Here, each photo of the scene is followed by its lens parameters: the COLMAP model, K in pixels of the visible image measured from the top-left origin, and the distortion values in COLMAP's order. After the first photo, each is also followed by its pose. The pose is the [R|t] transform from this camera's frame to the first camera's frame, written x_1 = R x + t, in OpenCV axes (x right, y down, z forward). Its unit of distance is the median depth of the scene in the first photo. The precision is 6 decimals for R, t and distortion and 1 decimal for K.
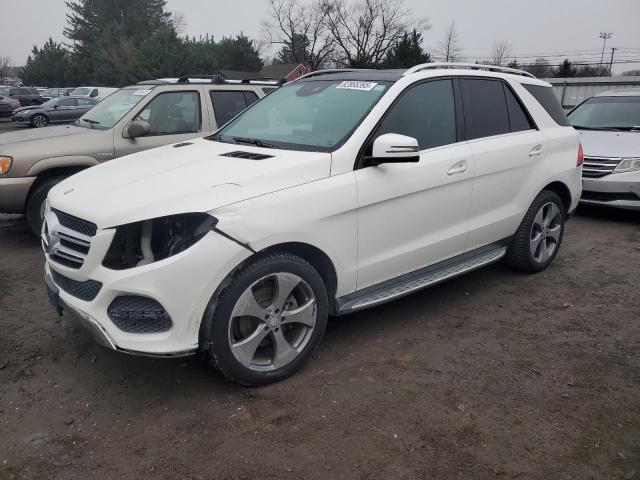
lens RADIAL K [[496.7, 0, 320.0], [0, 496.7, 240.0], [0, 0, 1]] dist [0.070850, -0.094408]
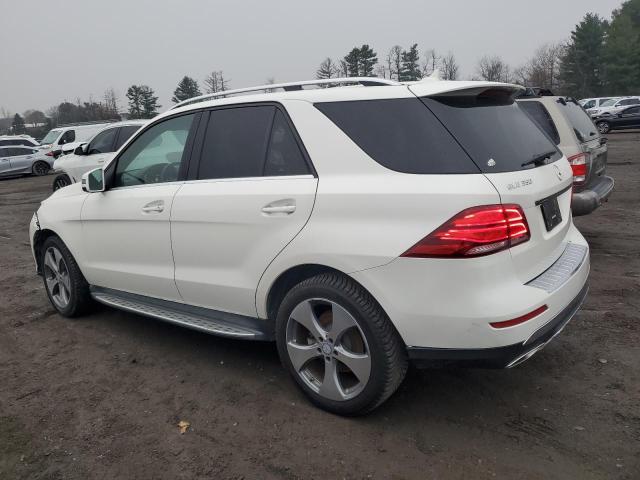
lens RADIAL K [[496.7, 0, 320.0], [0, 496.7, 240.0], [0, 0, 1]] dist [0.070850, -0.094408]
pose [[0.218284, 0.191038, -0.957004, 1.324349], [-0.207542, 0.967306, 0.145756, -0.298909], [0.953561, 0.166802, 0.250796, 1.109947]]
